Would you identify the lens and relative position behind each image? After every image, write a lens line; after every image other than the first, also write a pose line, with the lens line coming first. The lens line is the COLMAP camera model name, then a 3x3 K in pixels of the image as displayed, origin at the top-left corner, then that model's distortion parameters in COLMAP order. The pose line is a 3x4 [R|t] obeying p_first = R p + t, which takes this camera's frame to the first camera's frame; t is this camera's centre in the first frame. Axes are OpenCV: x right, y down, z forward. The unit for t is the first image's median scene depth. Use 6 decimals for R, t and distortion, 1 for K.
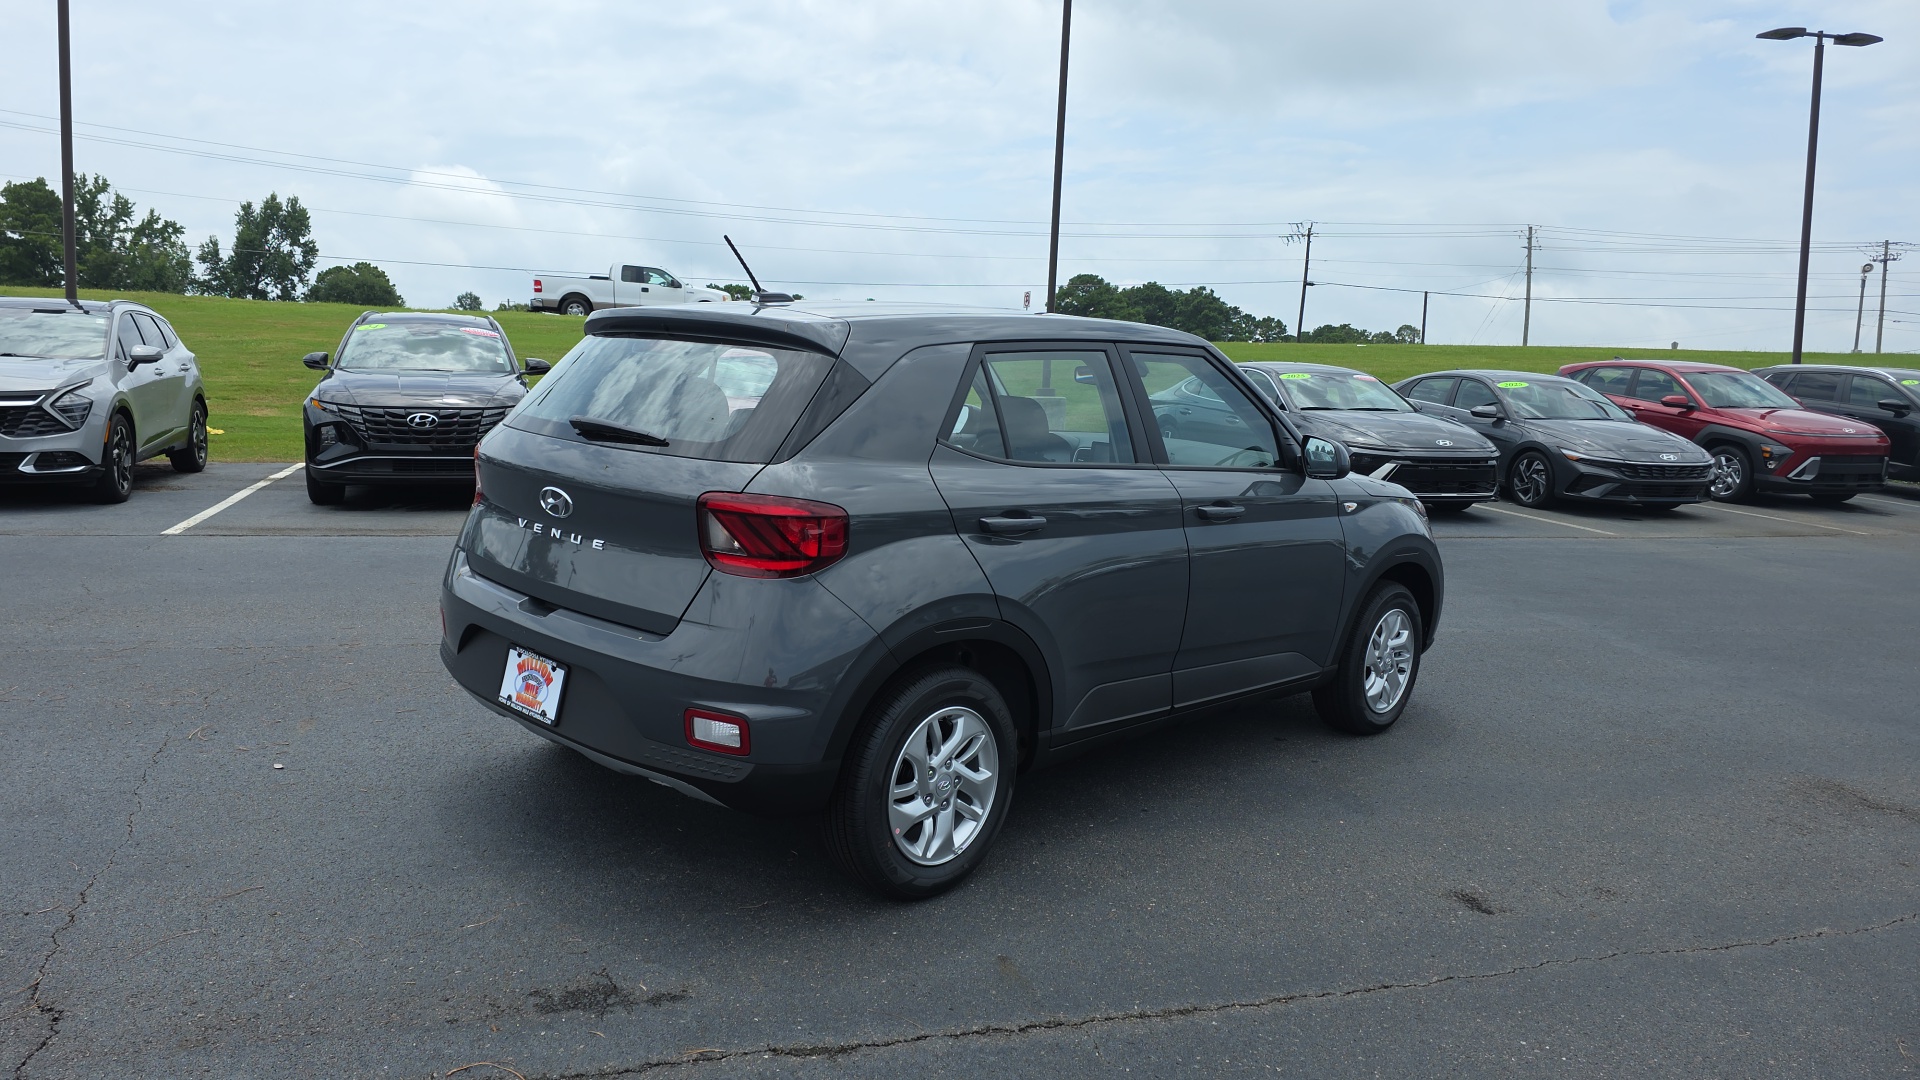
lens RADIAL K [[1345.4, 0, 865.1], [0, 1345.4, 537.6], [0, 0, 1]] dist [0.070854, -0.067987]
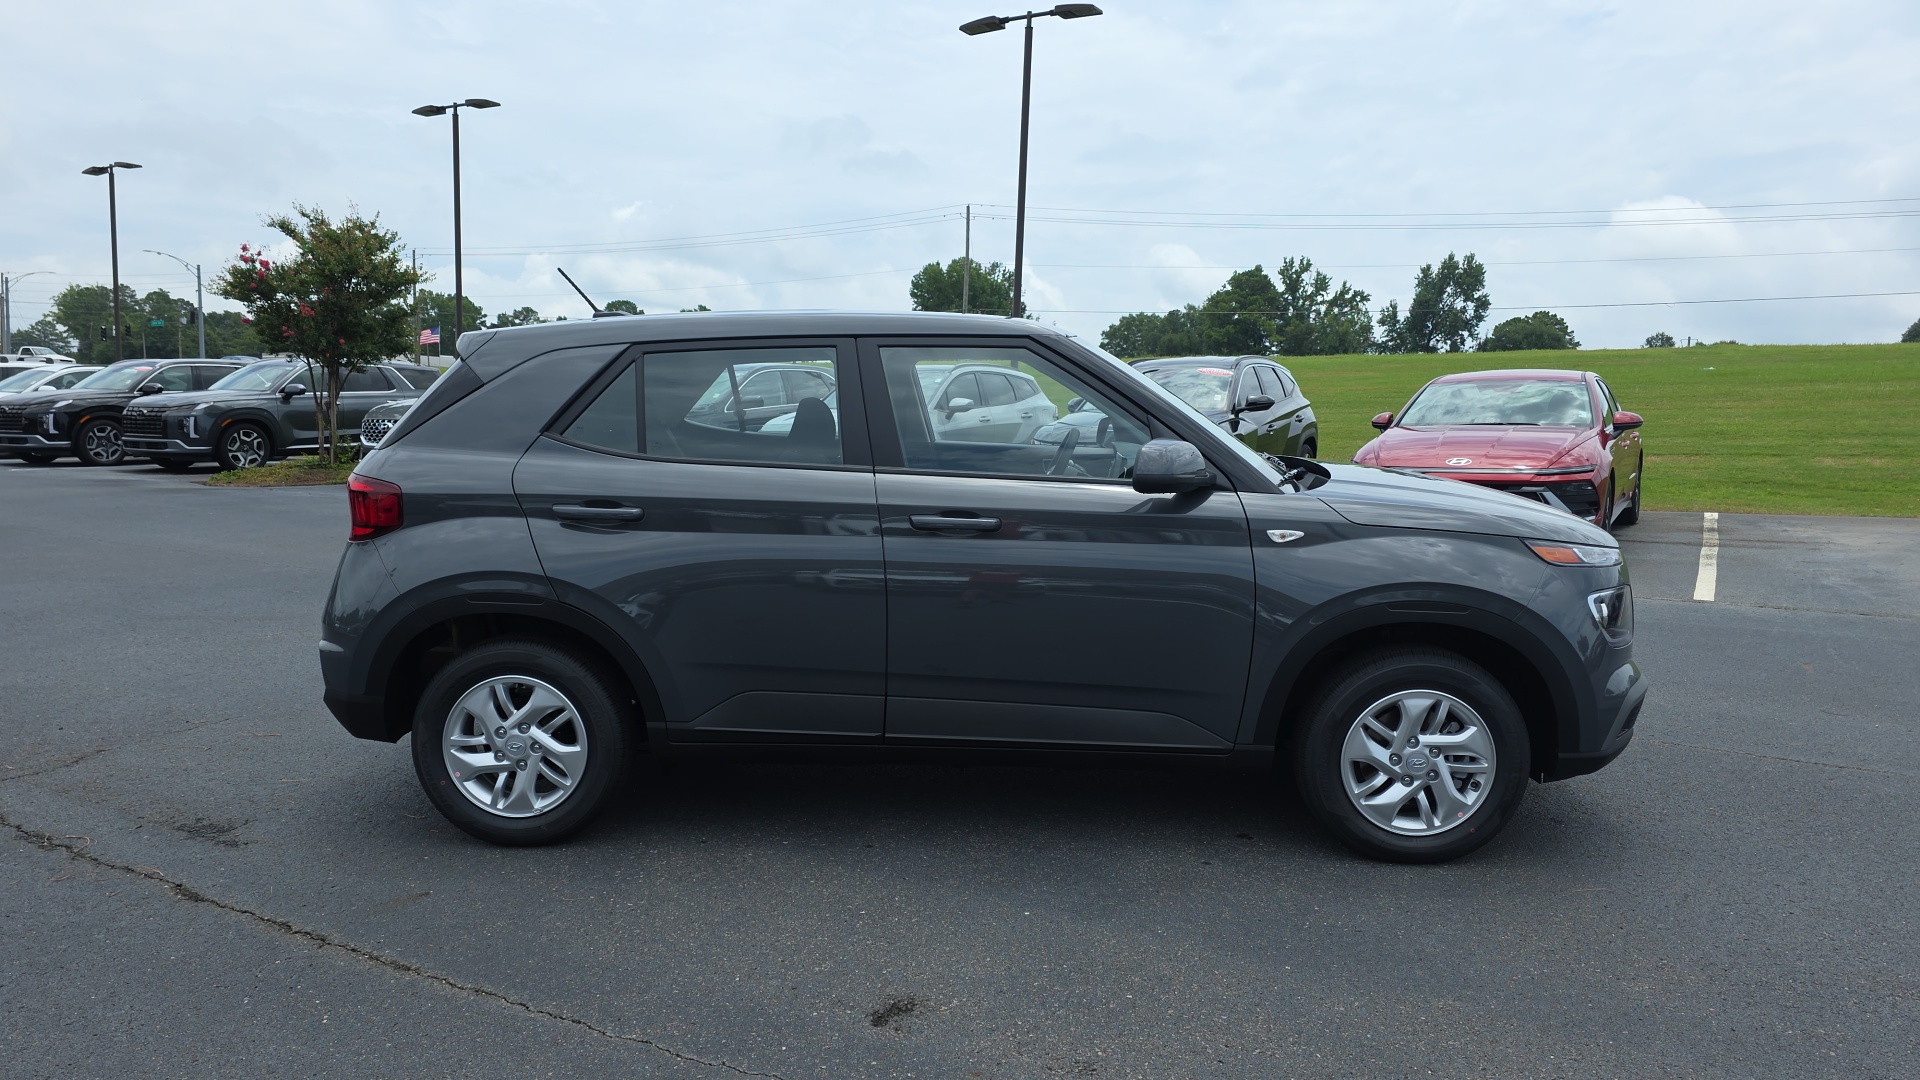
lens RADIAL K [[1317.6, 0, 902.3], [0, 1317.6, 546.0], [0, 0, 1]] dist [0.061901, -0.067306]
pose [[0.662264, 0.047577, -0.747759, 0.057585], [-0.071720, 0.997425, -0.000058, -0.000111], [0.745830, 0.053667, 0.663971, 0.027343]]
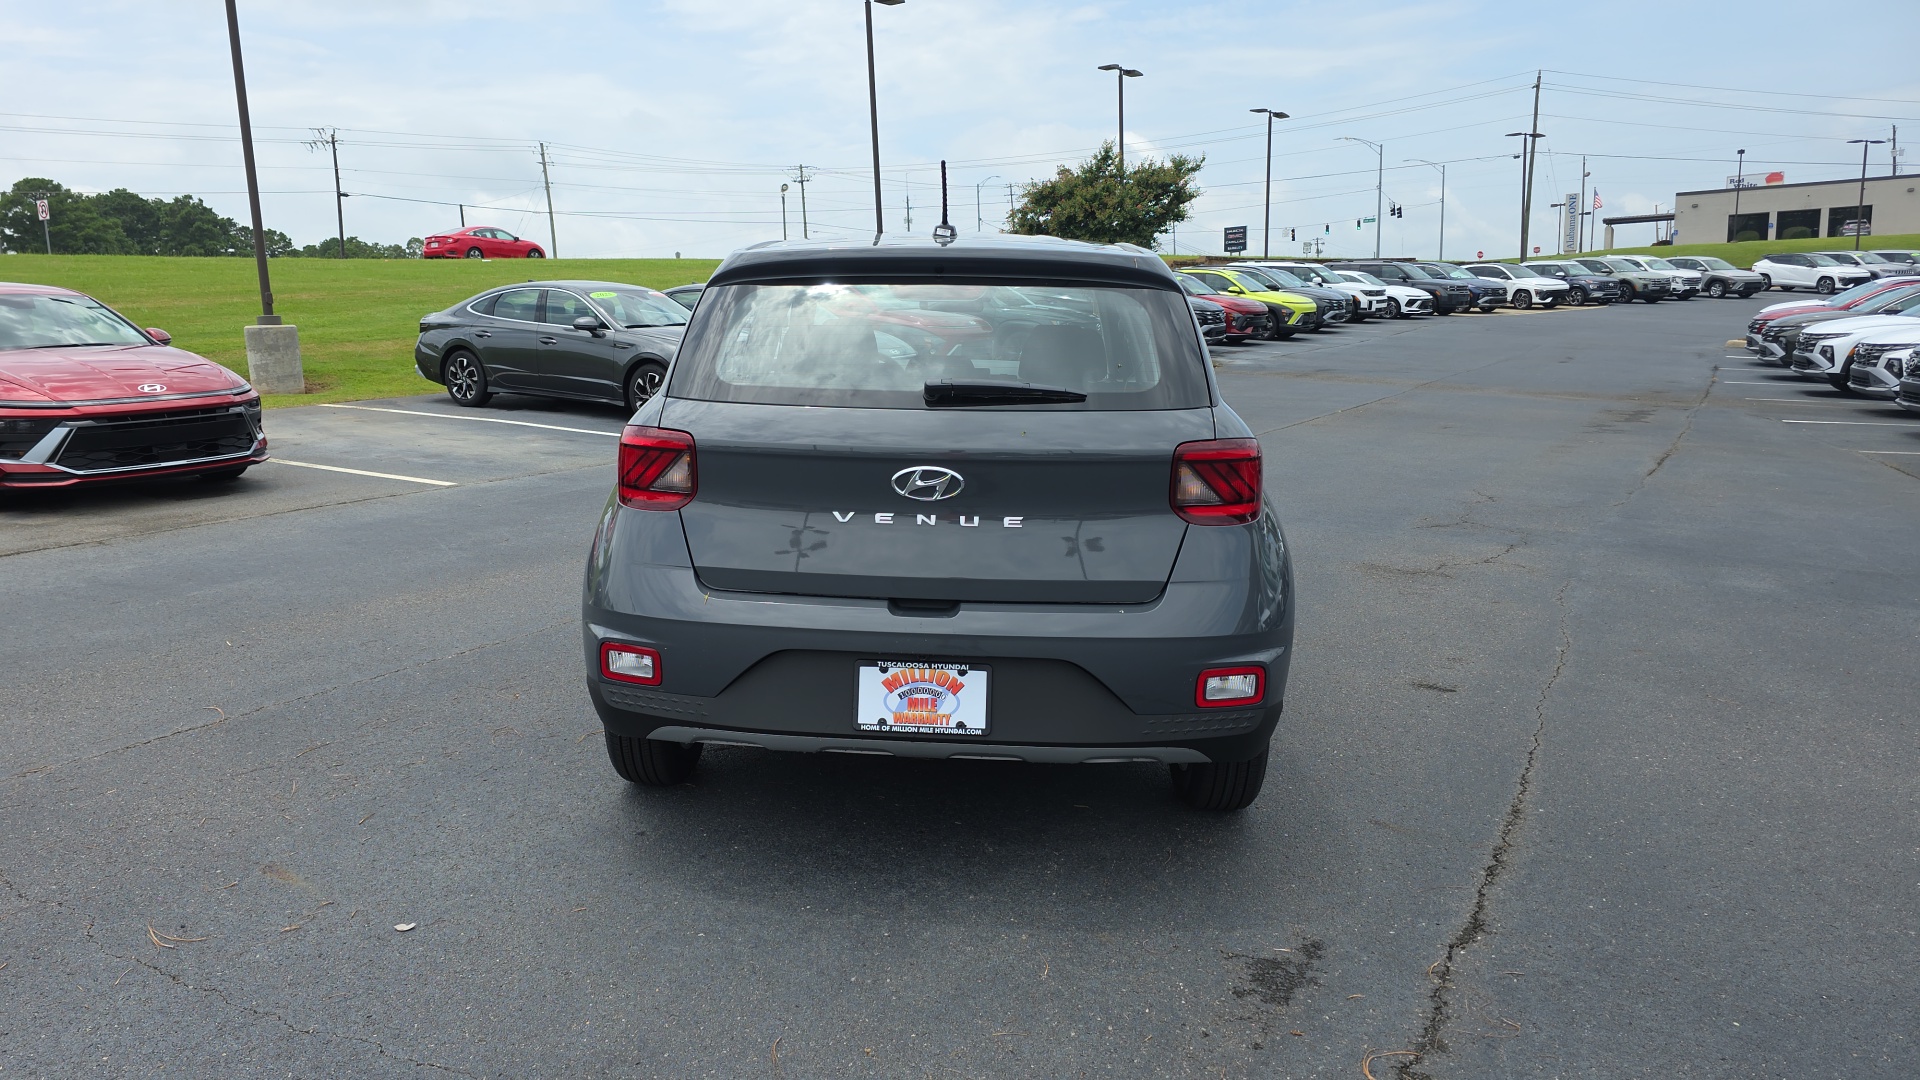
lens RADIAL K [[1337.7, 0, 887.5], [0, 1337.7, 562.2], [0, 0, 1]] dist [0.084139, -0.074785]
pose [[0.734461, -0.176520, 0.655292, -0.044239], [0.123367, 0.984220, 0.126853, -0.004768], [-0.667344, -0.012327, 0.744648, 0.021256]]
